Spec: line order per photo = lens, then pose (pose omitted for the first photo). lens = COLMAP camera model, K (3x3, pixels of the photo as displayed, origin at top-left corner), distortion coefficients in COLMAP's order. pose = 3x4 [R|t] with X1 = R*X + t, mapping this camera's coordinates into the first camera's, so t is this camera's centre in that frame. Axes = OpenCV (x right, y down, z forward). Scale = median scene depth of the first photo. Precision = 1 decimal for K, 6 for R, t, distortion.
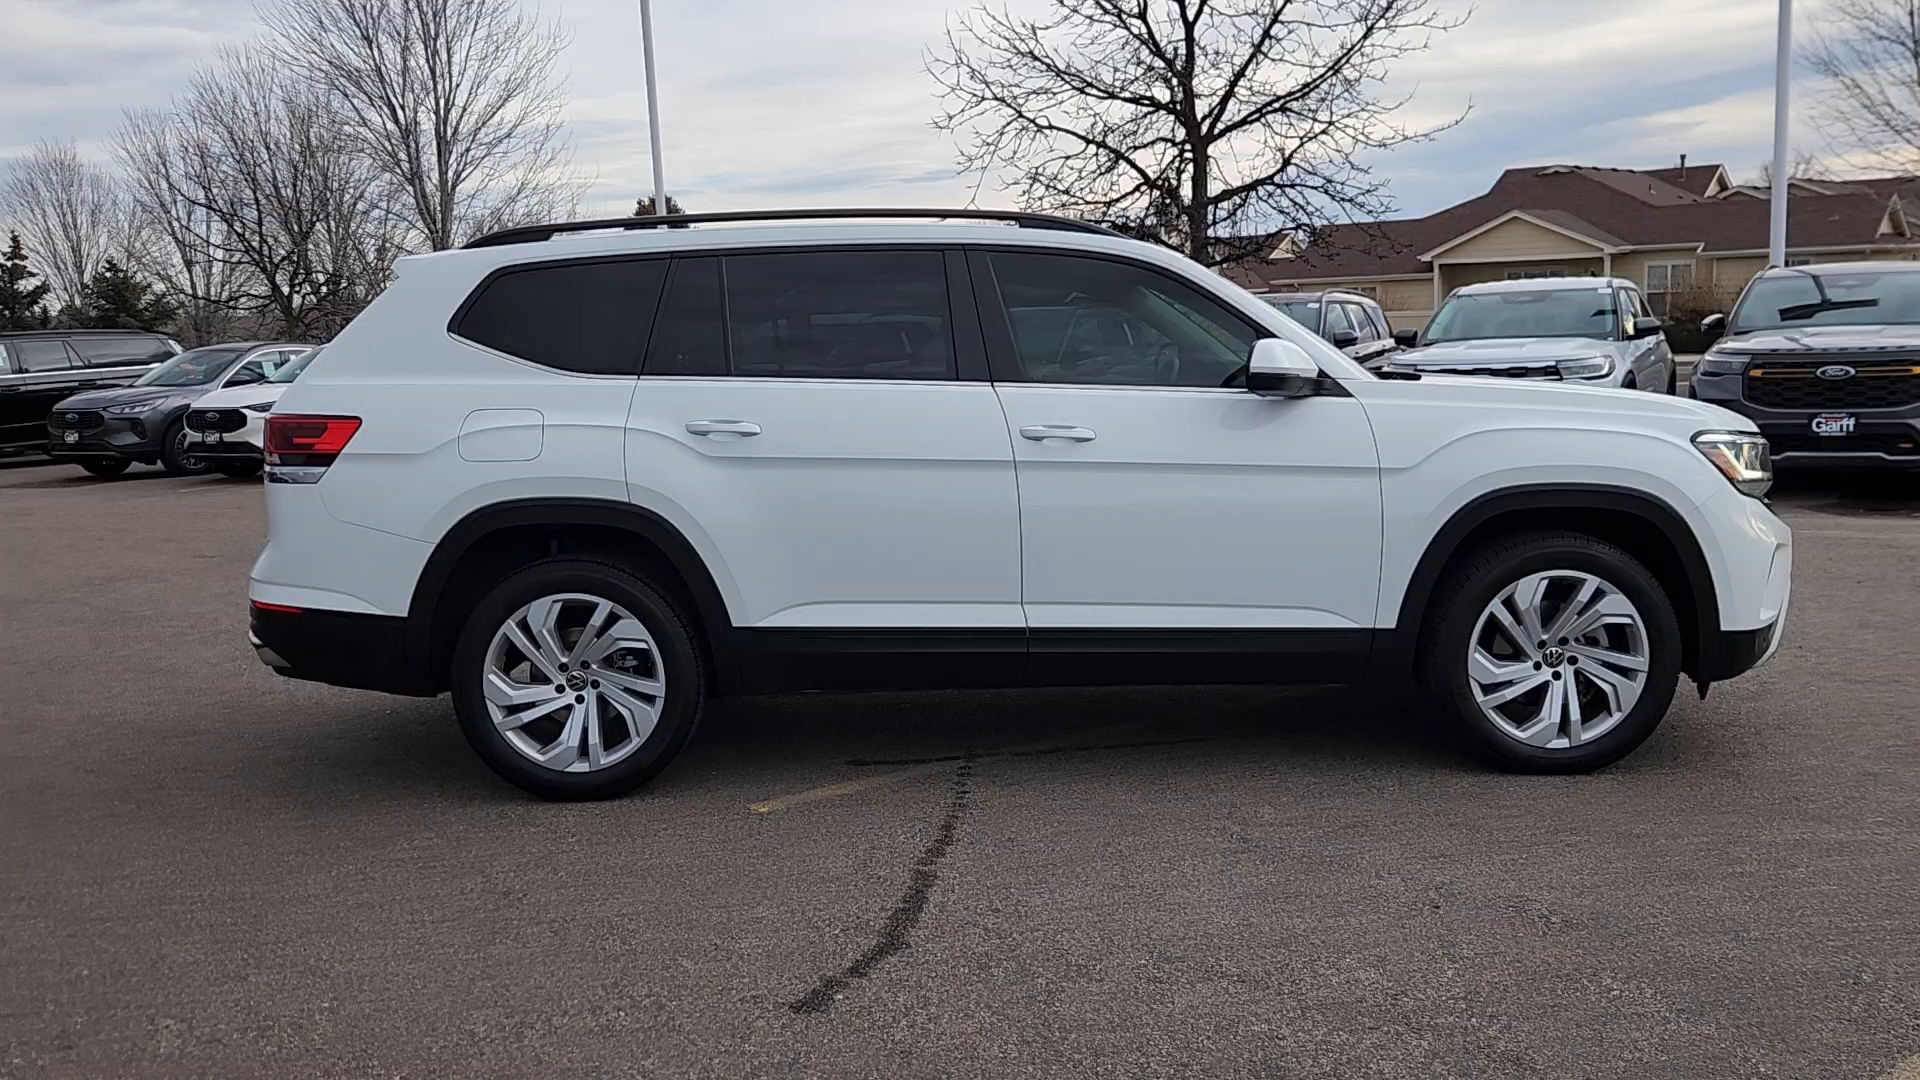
lens RADIAL K [[1624.8, 0, 947.7], [0, 1624.8, 544.9], [0, 0, 1]] dist [0.034739, -0.002998]
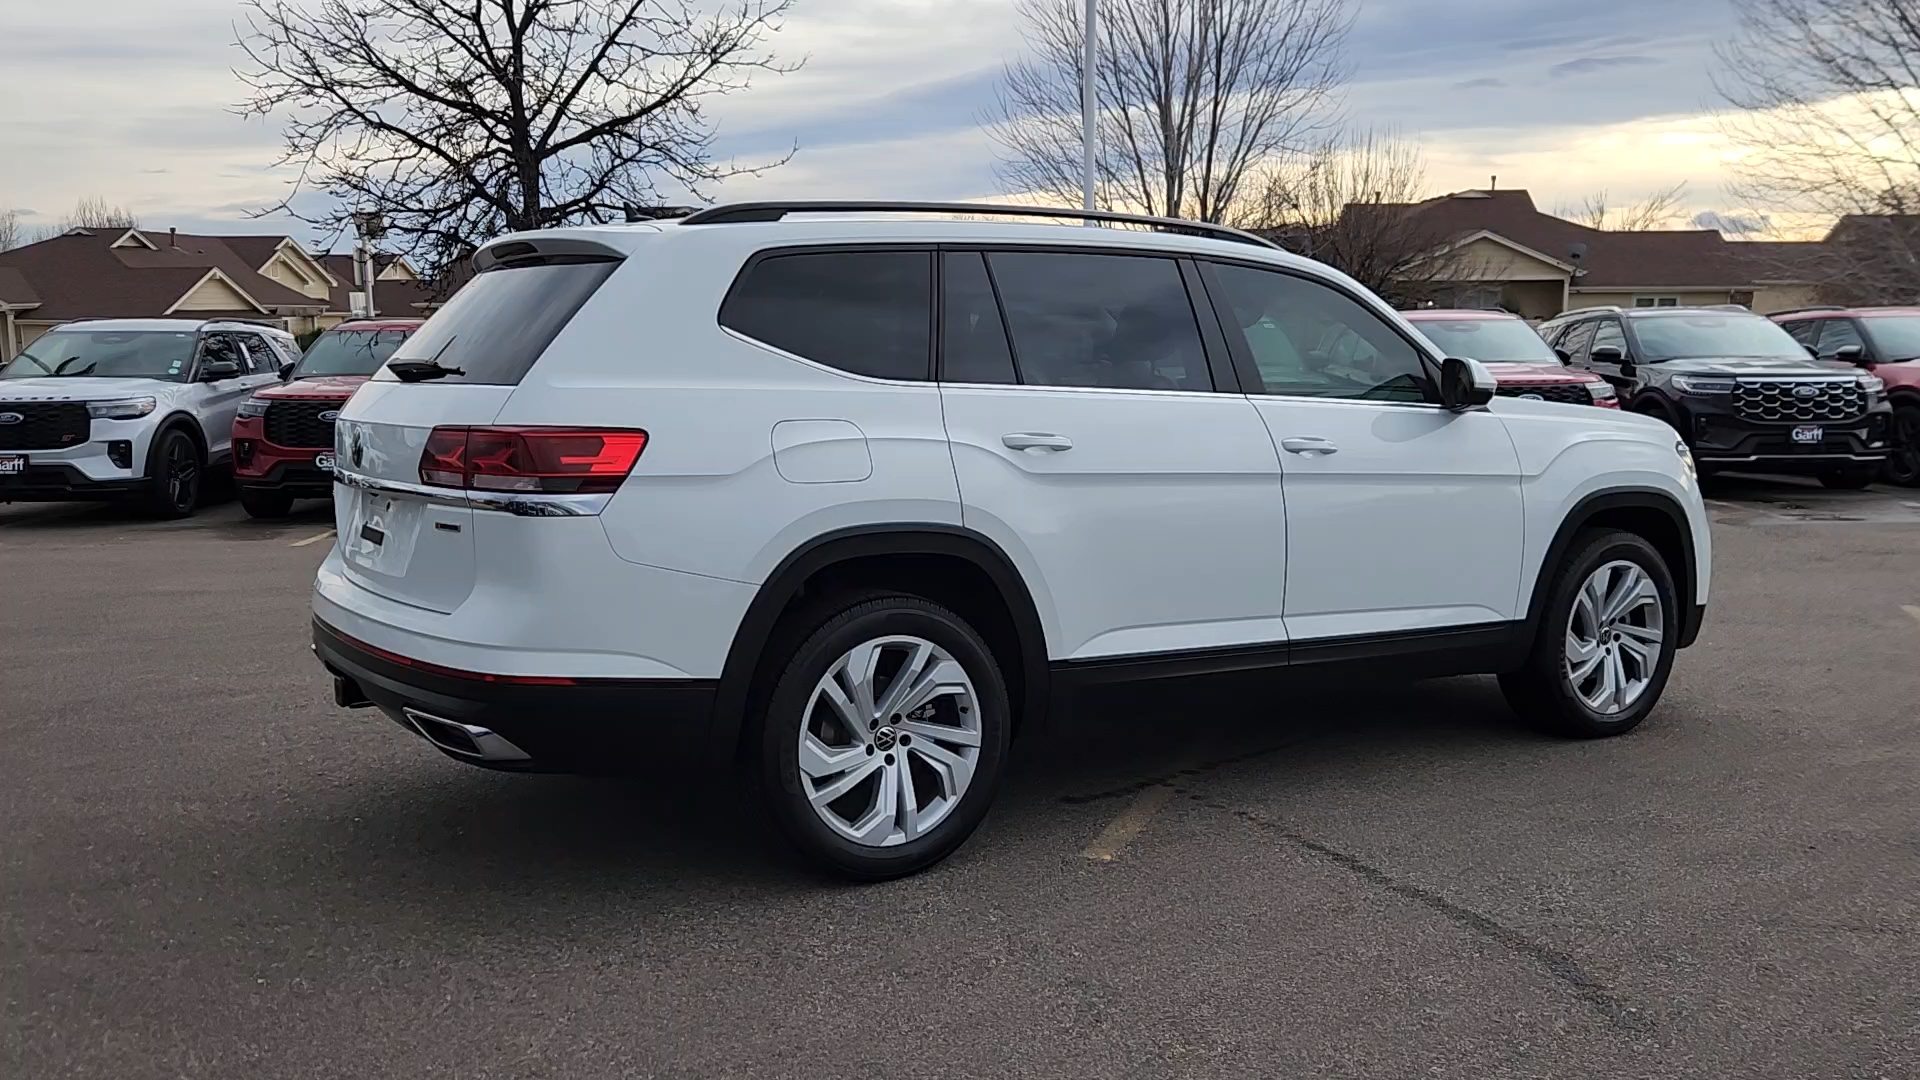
lens RADIAL K [[1637.4, 0, 951.5], [0, 1637.4, 513.1], [0, 0, 1]] dist [0.024519, -0.011964]
pose [[0.845831, -0.026150, 0.532809, -0.650373], [0.045741, 0.998675, -0.023598, -0.012388], [-0.531486, 0.044331, 0.845906, 0.252467]]
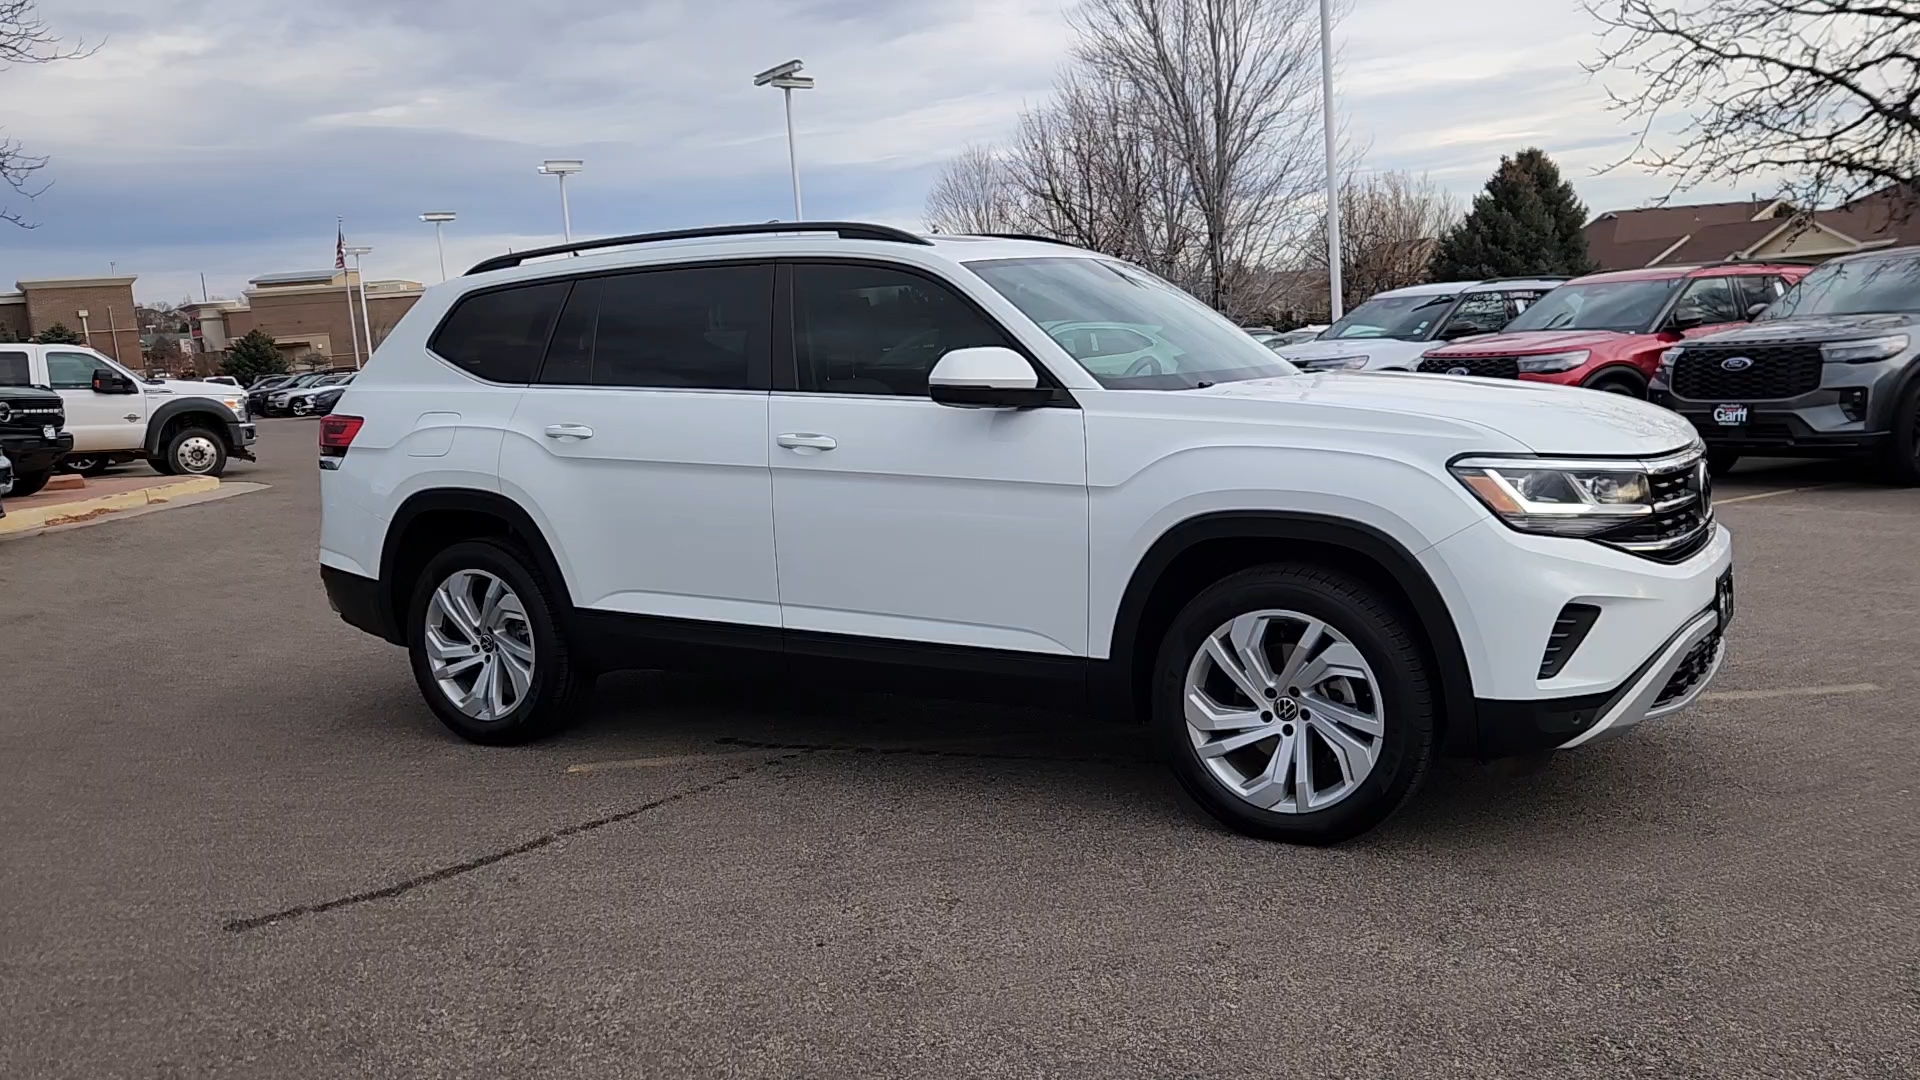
lens RADIAL K [[1627.5, 0, 946.5], [0, 1627.5, 535.8], [0, 0, 1]] dist [0.038425, -0.029263]
pose [[0.854251, 0.048527, -0.517592, 0.664477], [-0.040134, 0.998818, 0.027406, -0.040098], [0.518310, -0.002638, 0.855189, 0.161715]]
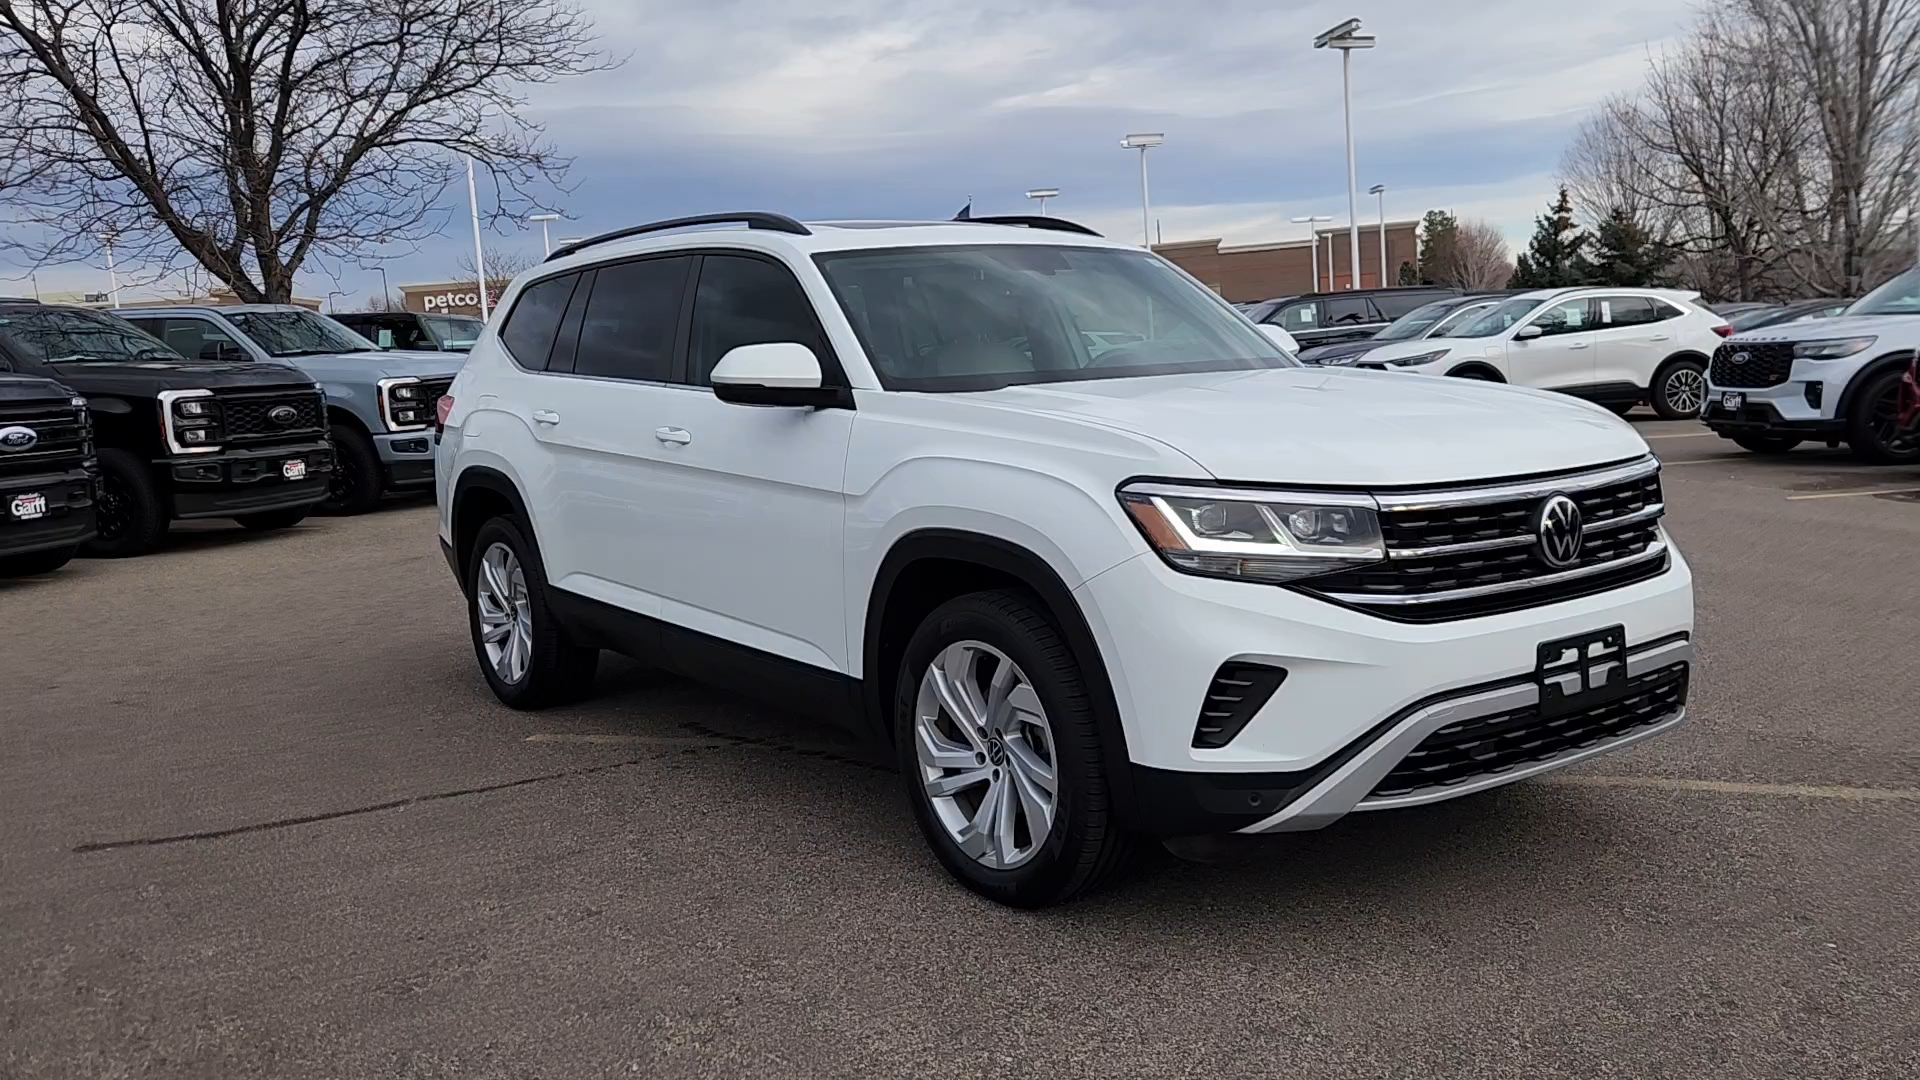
lens RADIAL K [[1627.5, 0, 948.4], [0, 1627.5, 537.4], [0, 0, 1]] dist [0.038425, -0.029263]
pose [[0.591644, 0.098329, -0.800181, 0.976093], [-0.071989, 0.995013, 0.069043, -0.086197], [0.802979, 0.016755, 0.595772, 0.516606]]
